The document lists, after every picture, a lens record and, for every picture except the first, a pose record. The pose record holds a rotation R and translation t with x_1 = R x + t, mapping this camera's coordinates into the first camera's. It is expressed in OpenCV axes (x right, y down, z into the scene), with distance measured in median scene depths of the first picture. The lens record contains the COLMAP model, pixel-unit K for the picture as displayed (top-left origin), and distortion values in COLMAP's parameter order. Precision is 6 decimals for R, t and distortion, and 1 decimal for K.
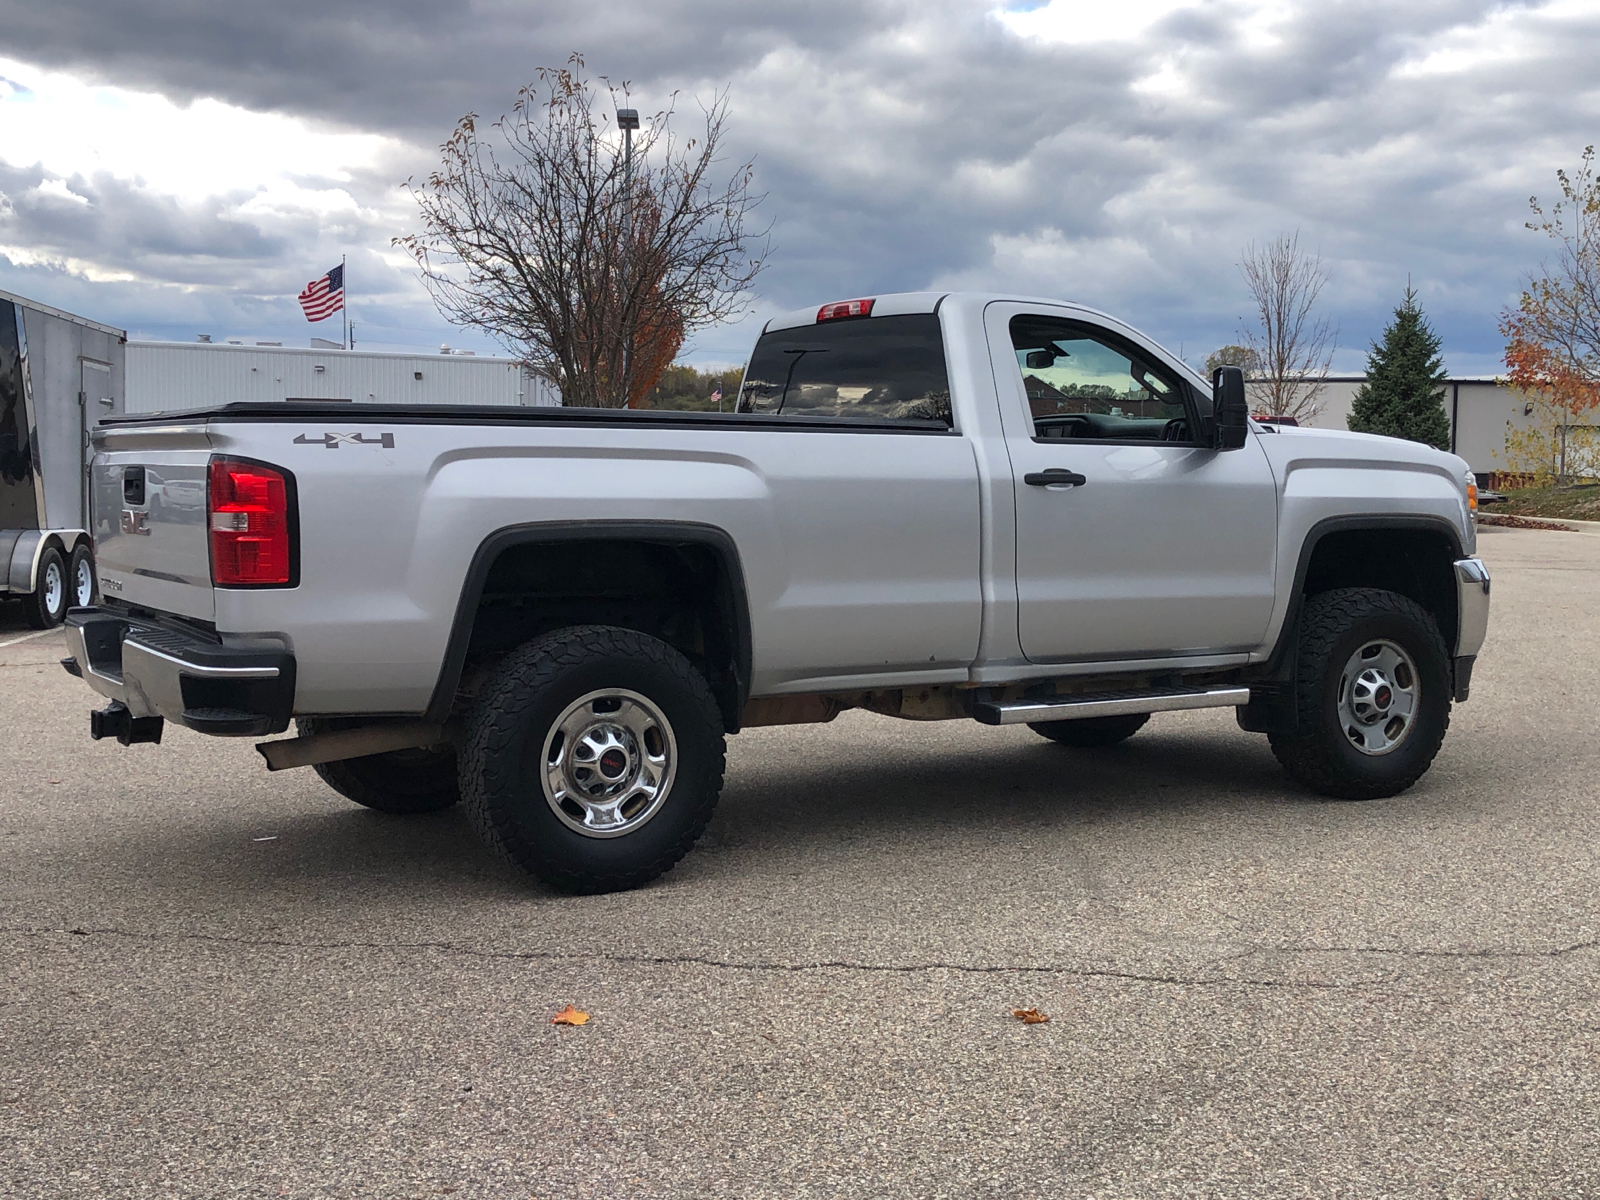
lens RADIAL K [[1998.5, 0, 790.4], [0, 1998.5, 541.9], [0, 0, 1]] dist [0.185503, -0.674711]
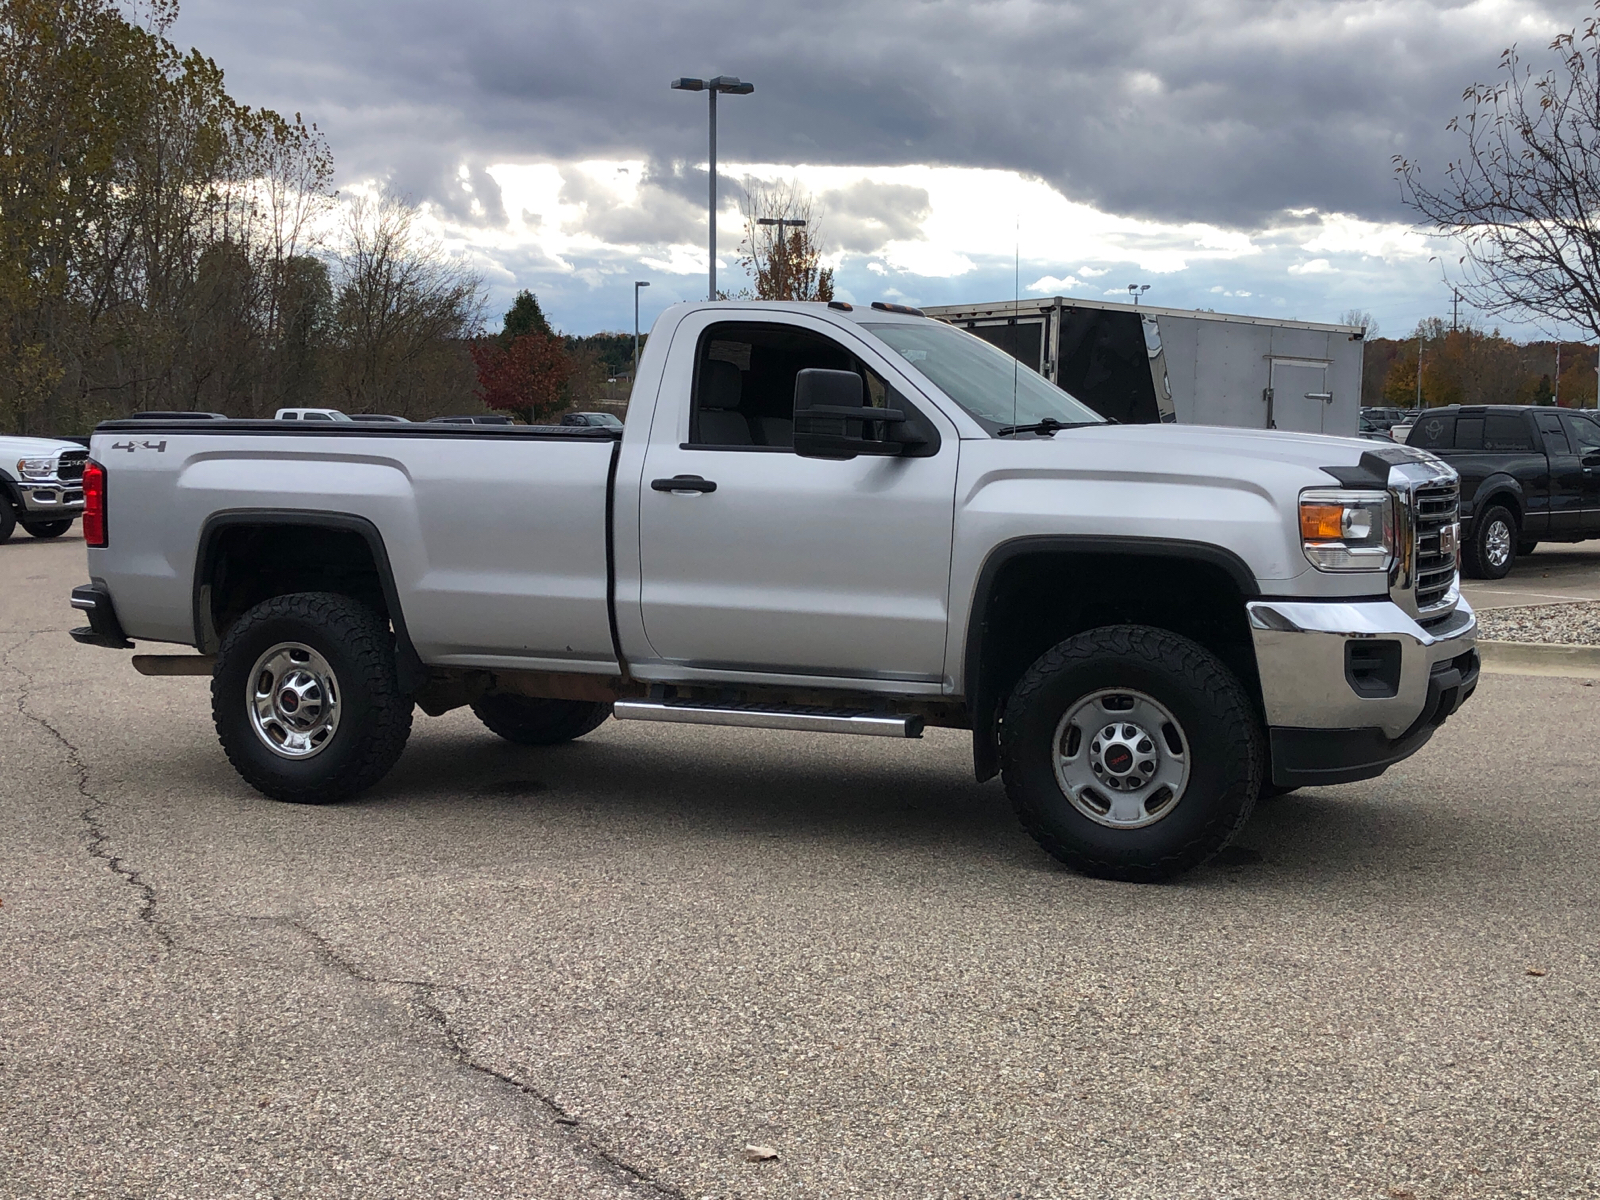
lens RADIAL K [[1998.5, 0, 790.4], [0, 1998.5, 541.9], [0, 0, 1]] dist [0.185503, -0.674711]
pose [[0.560285, 0.044517, -0.827103, 1.014178], [-0.037105, 0.998901, 0.028629, -0.034217], [0.827469, 0.014649, 0.561321, 0.483841]]
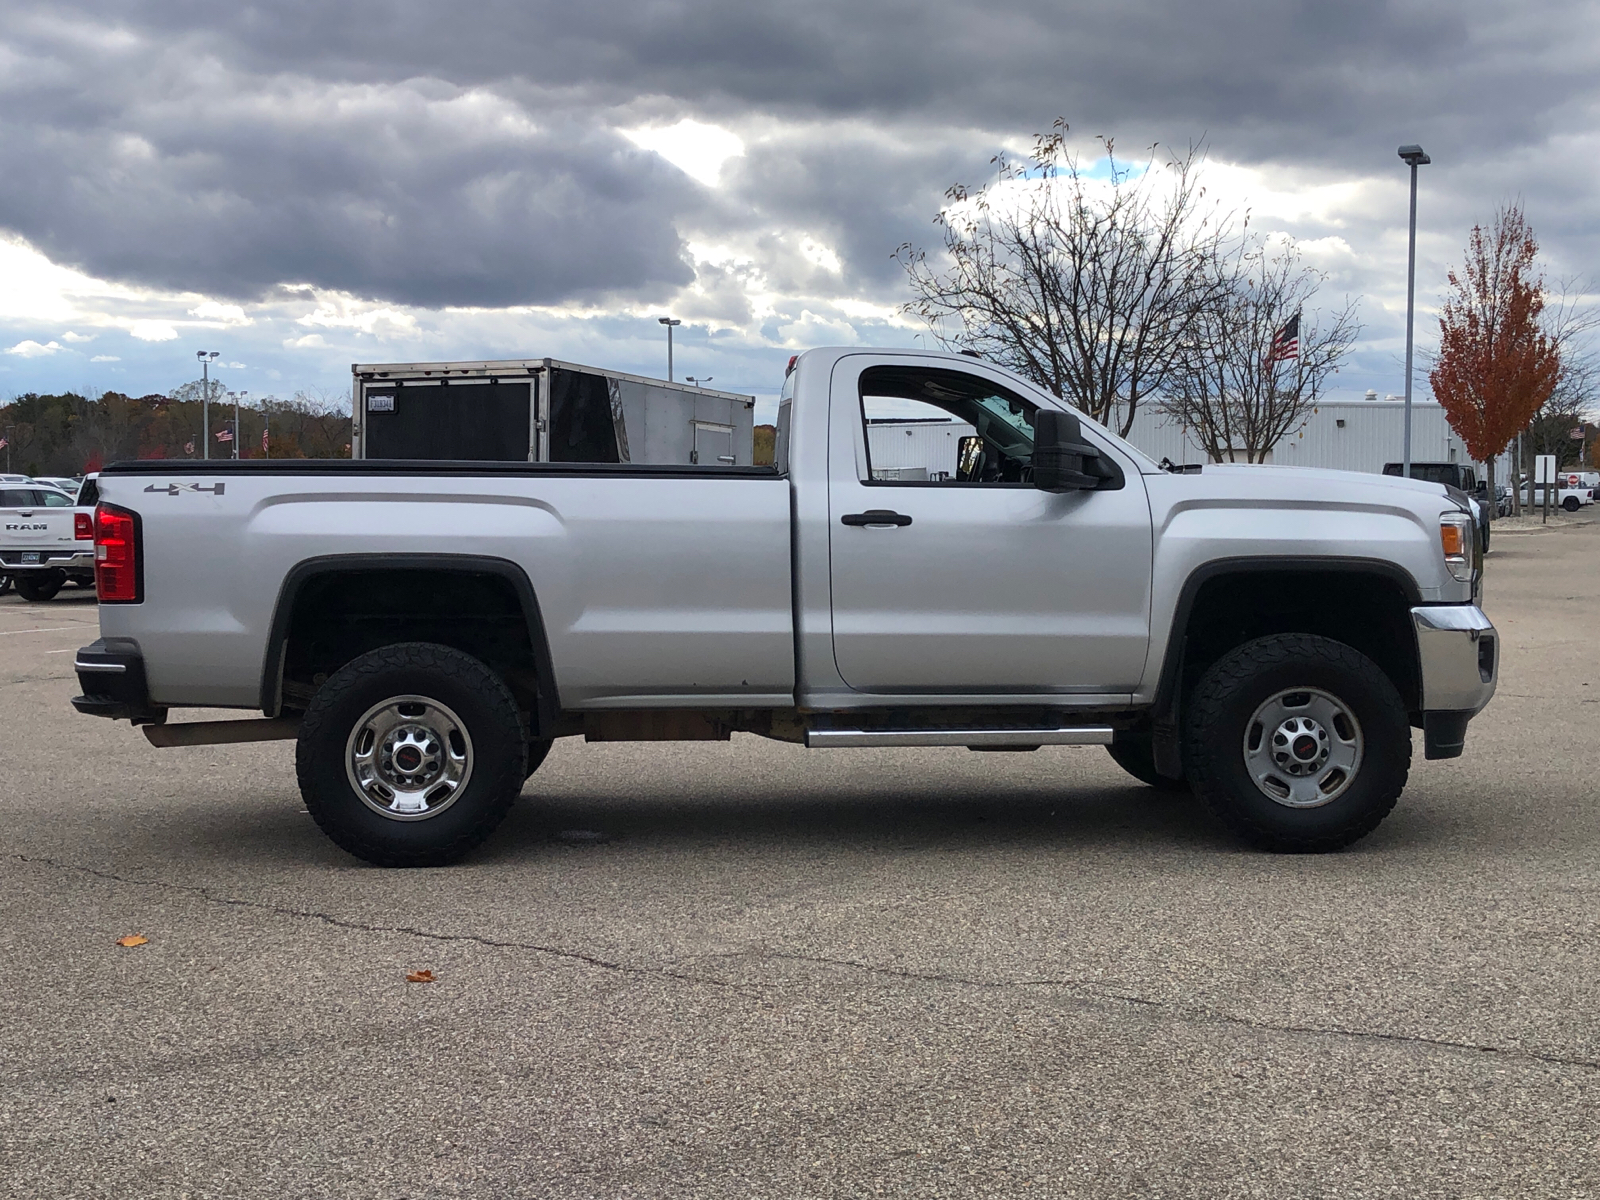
lens RADIAL K [[1998.5, 0, 790.4], [0, 1998.5, 541.9], [0, 0, 1]] dist [0.185503, -0.674711]
pose [[0.885278, 0.003597, -0.465049, 0.593251], [-0.014844, 0.999679, -0.020524, 0.002895], [0.464826, 0.025072, 0.885047, 0.039815]]
